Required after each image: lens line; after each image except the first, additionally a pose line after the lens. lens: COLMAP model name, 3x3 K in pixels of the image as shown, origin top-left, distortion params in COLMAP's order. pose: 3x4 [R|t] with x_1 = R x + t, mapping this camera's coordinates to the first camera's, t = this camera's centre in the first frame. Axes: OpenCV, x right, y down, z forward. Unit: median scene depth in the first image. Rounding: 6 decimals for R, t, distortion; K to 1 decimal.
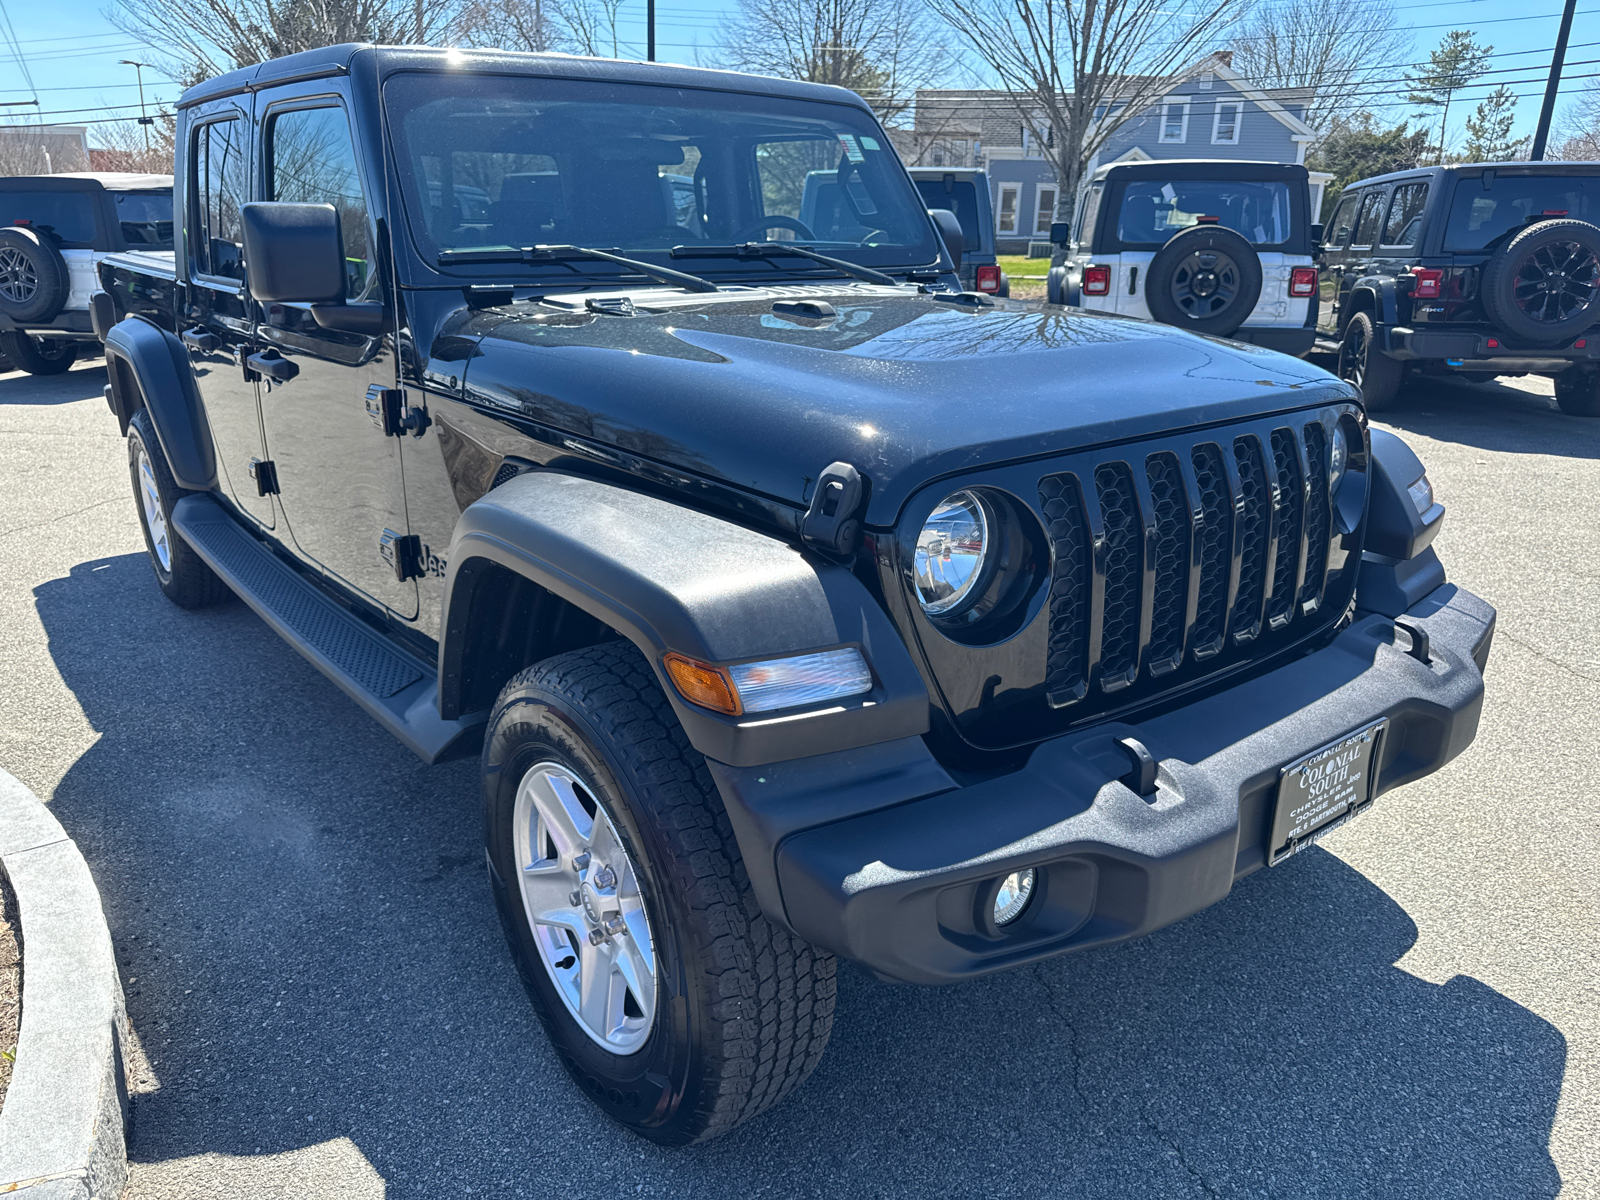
lens RADIAL K [[1154.0, 0, 805.3], [0, 1154.0, 609.8], [0, 0, 1]] dist [0.072315, -0.135703]
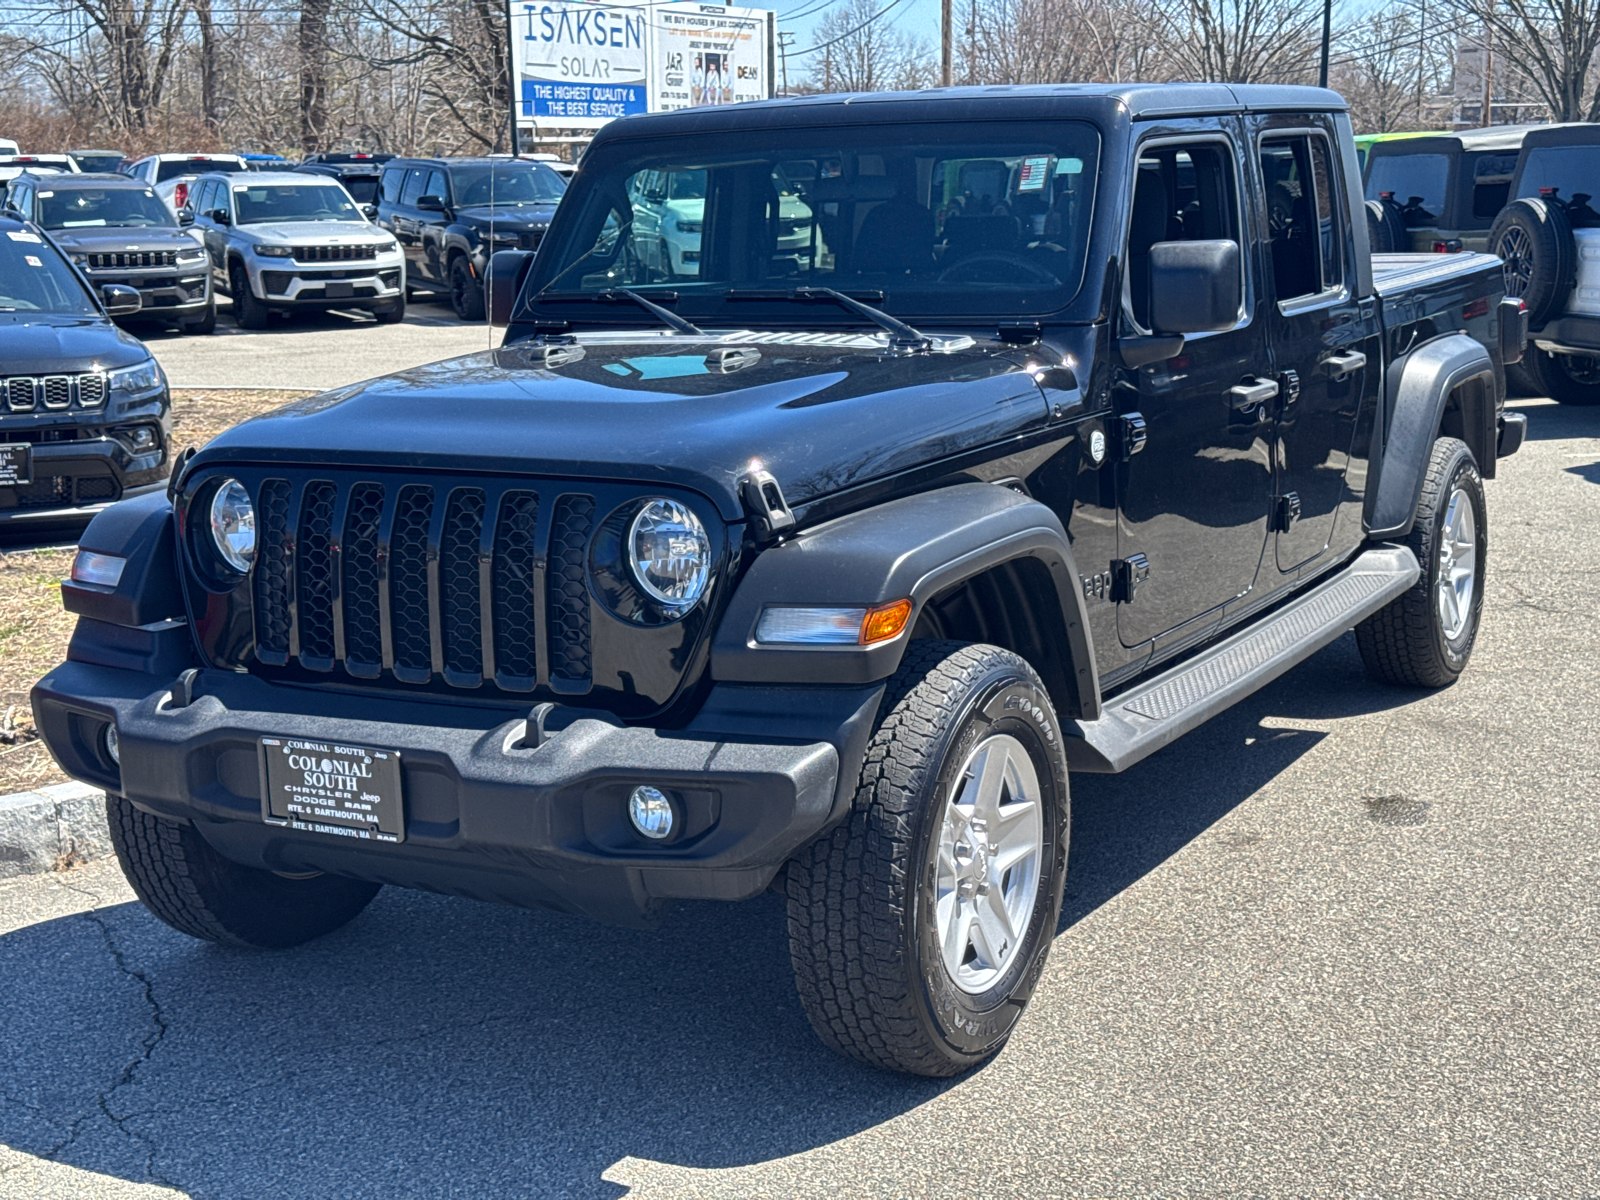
lens RADIAL K [[2320.8, 0, 833.9], [0, 2320.8, 601.8], [0, 0, 1]] dist [0.088035, 0.054747]
pose [[0.385963, 0.150922, -0.910085, 1.682173], [-0.265725, 0.962903, 0.046988, -0.160663], [0.883415, 0.223697, 0.411749, 0.292018]]
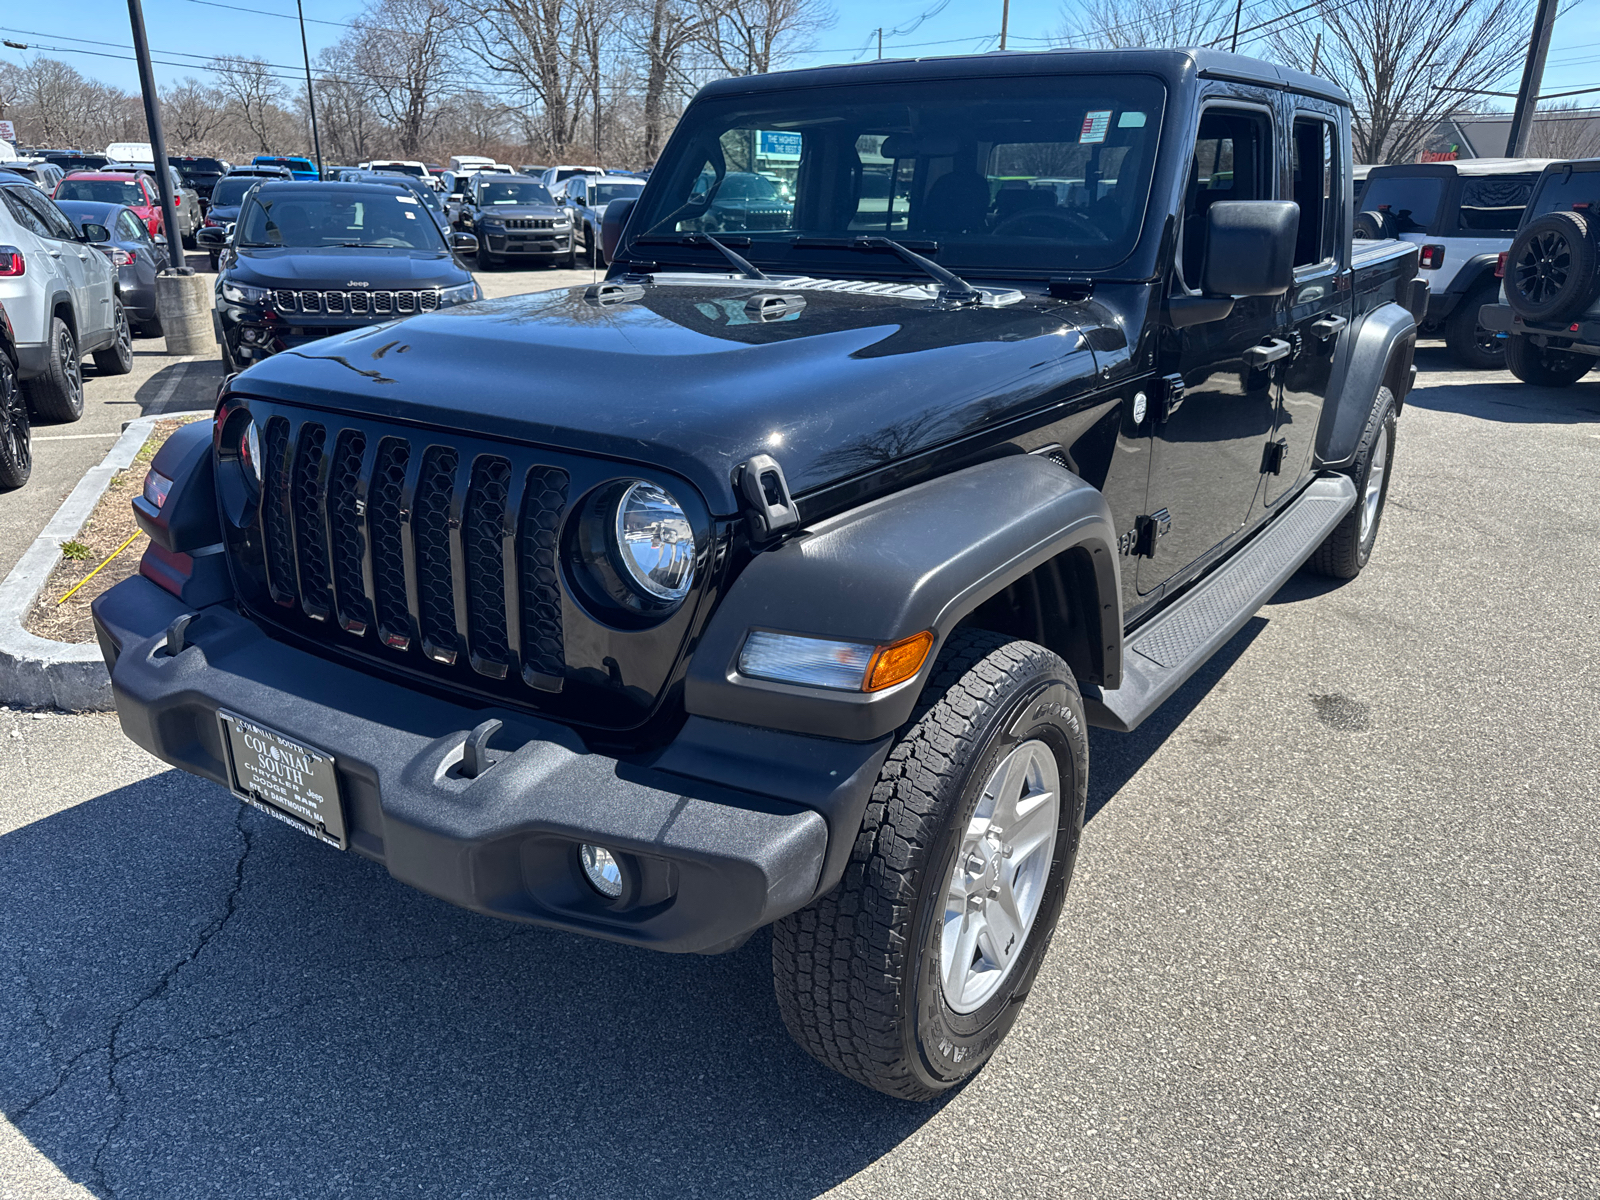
lens RADIAL K [[1154.0, 0, 805.3], [0, 1154.0, 609.8], [0, 0, 1]] dist [0.072315, -0.135703]
pose [[0.290289, 0.317883, -0.902598, 0.923250], [-0.307822, 0.924101, 0.226456, -0.224228], [0.906078, 0.212102, 0.366108, 0.639995]]
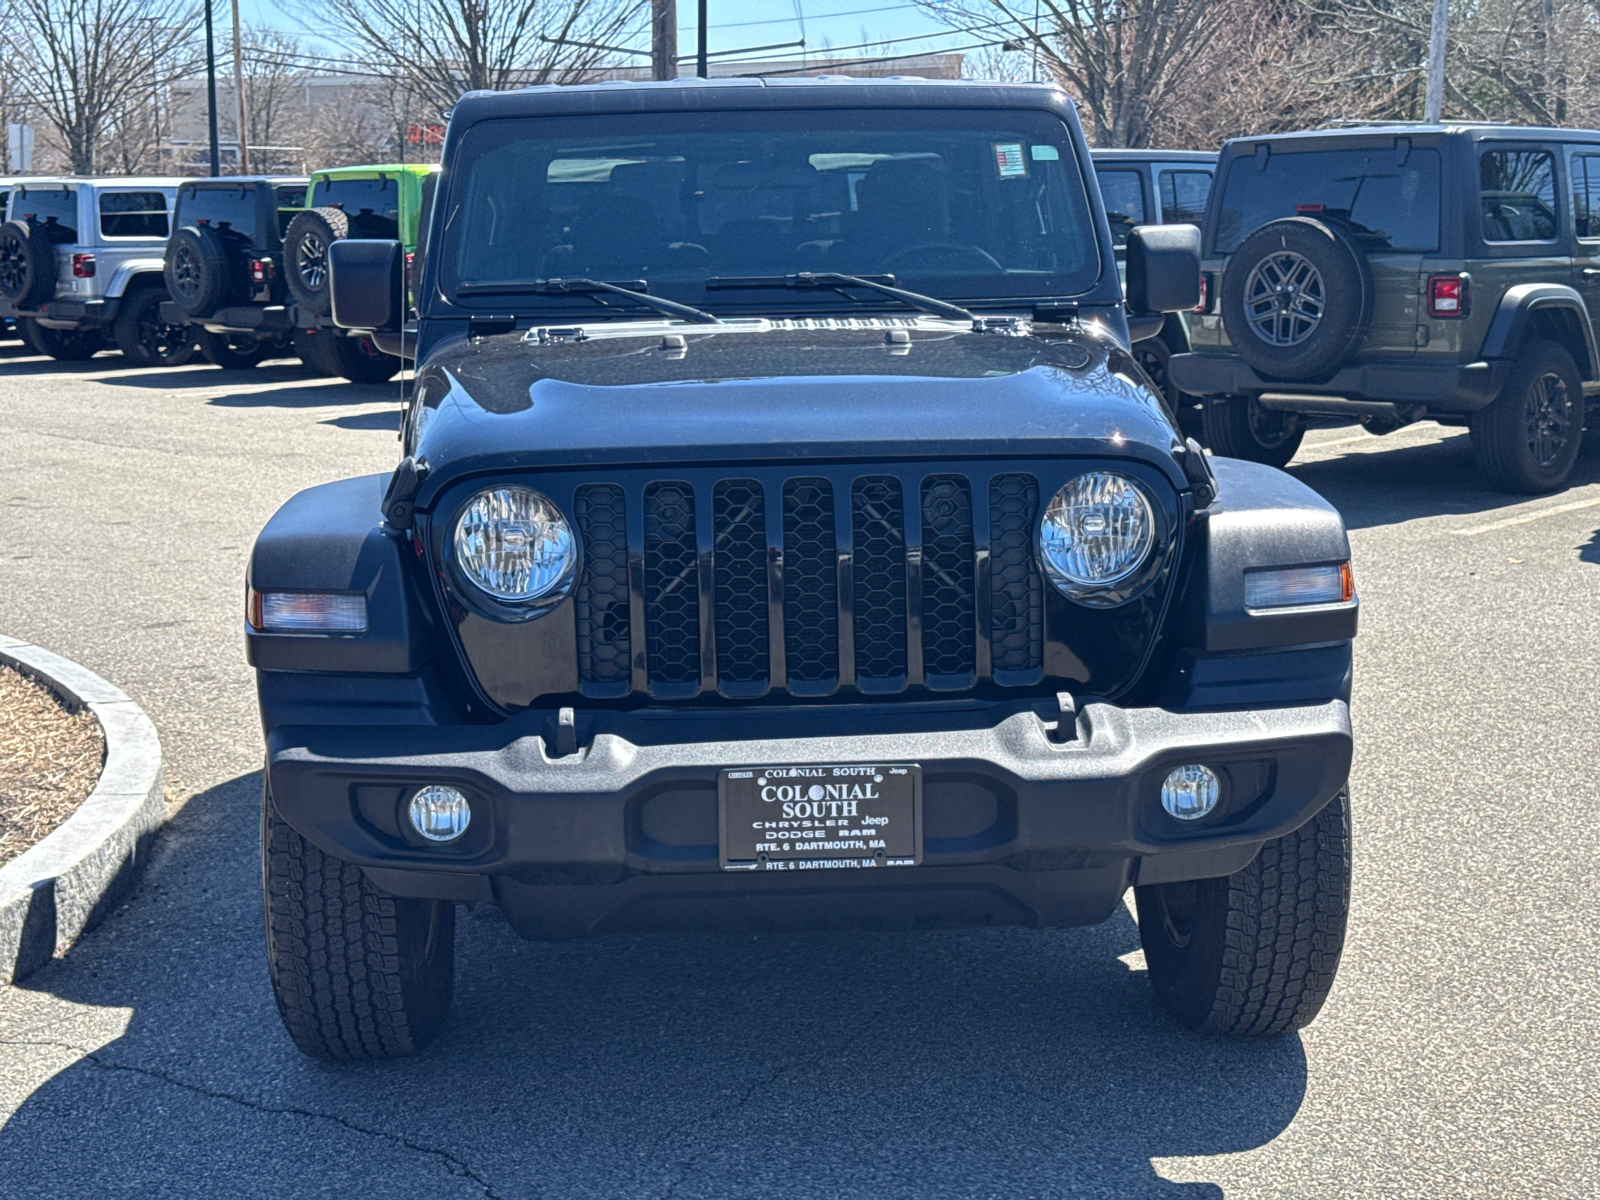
lens RADIAL K [[2281.6, 0, 795.4], [0, 2281.6, 539.8], [0, 0, 1]] dist [-0.026925, 1.416121]
pose [[0.809626, 0.069205, -0.582852, 0.983430], [-0.165687, 0.979586, -0.113840, 0.093297], [0.563075, 0.188739, 0.804564, -0.398777]]
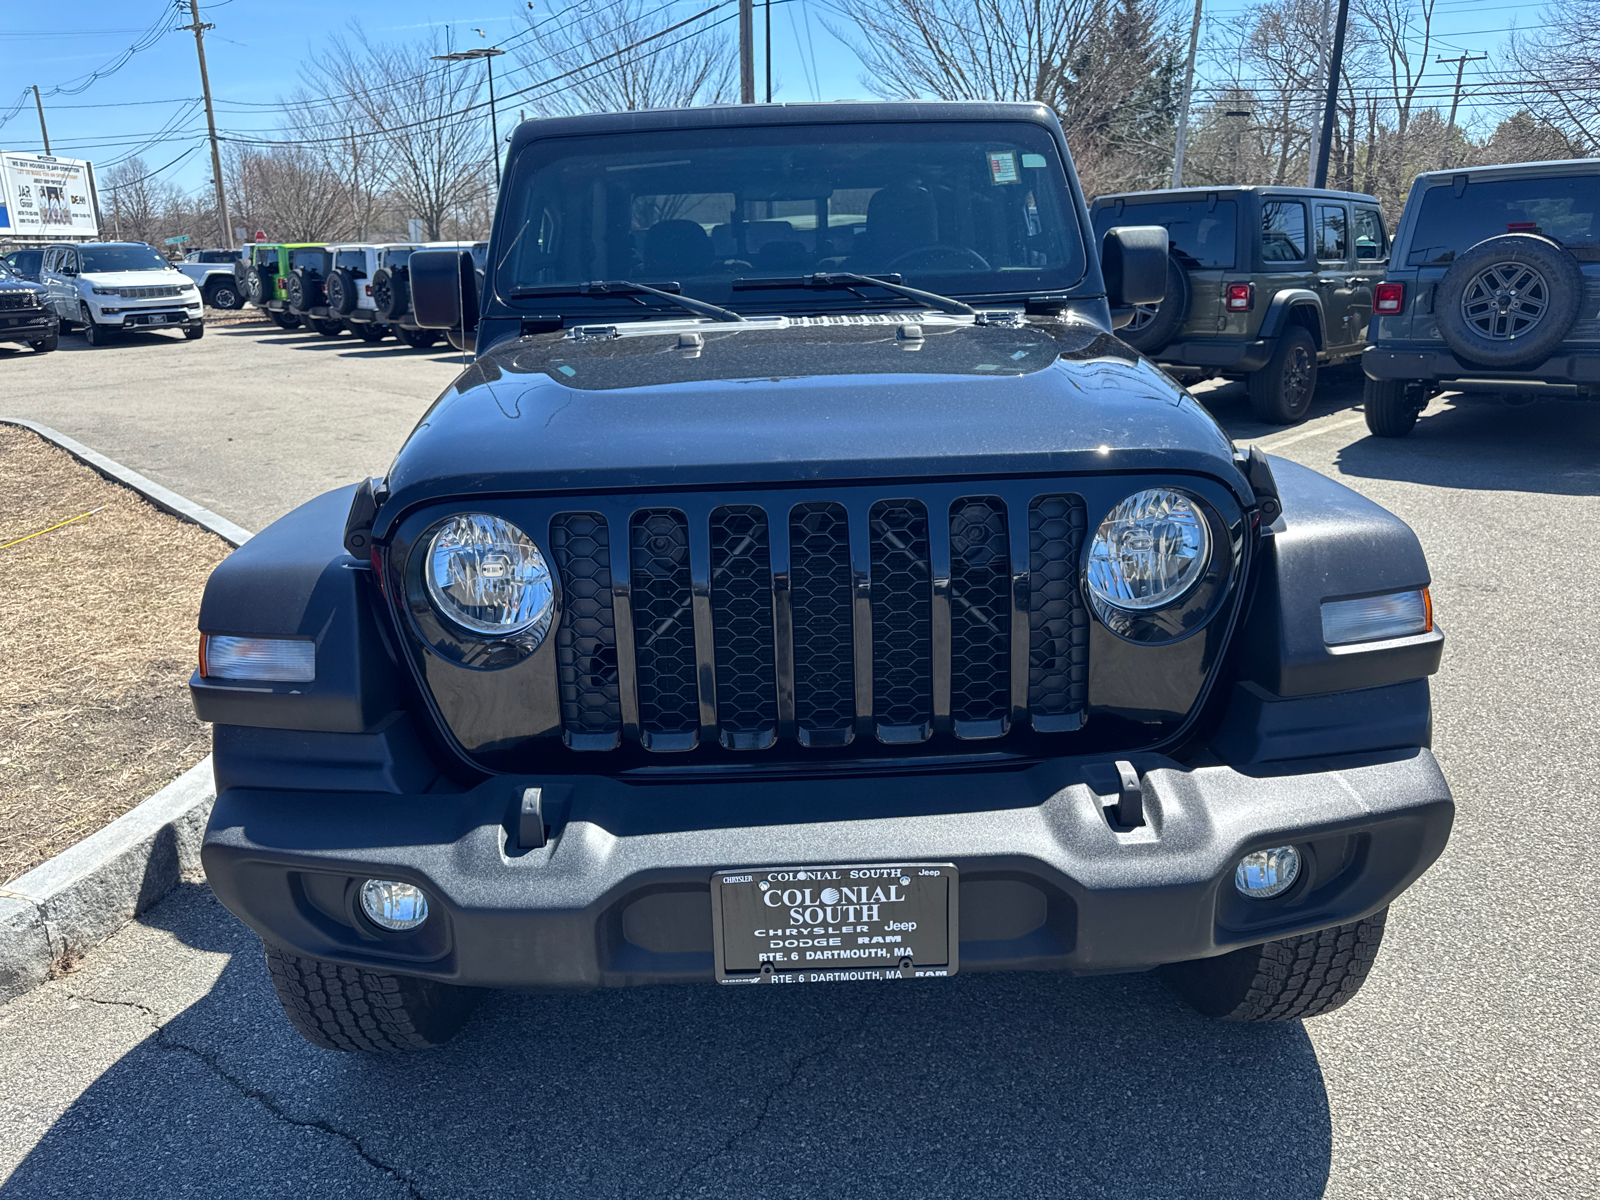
lens RADIAL K [[1139.8, 0, 799.2], [0, 1139.8, 588.3], [0, 0, 1]] dist [0.065700, -0.065154]
pose [[0.796275, 0.140887, -0.588300, 0.554274], [-0.158033, 0.987177, 0.022509, -0.061112], [0.583927, 0.075048, 0.808330, 0.192967]]
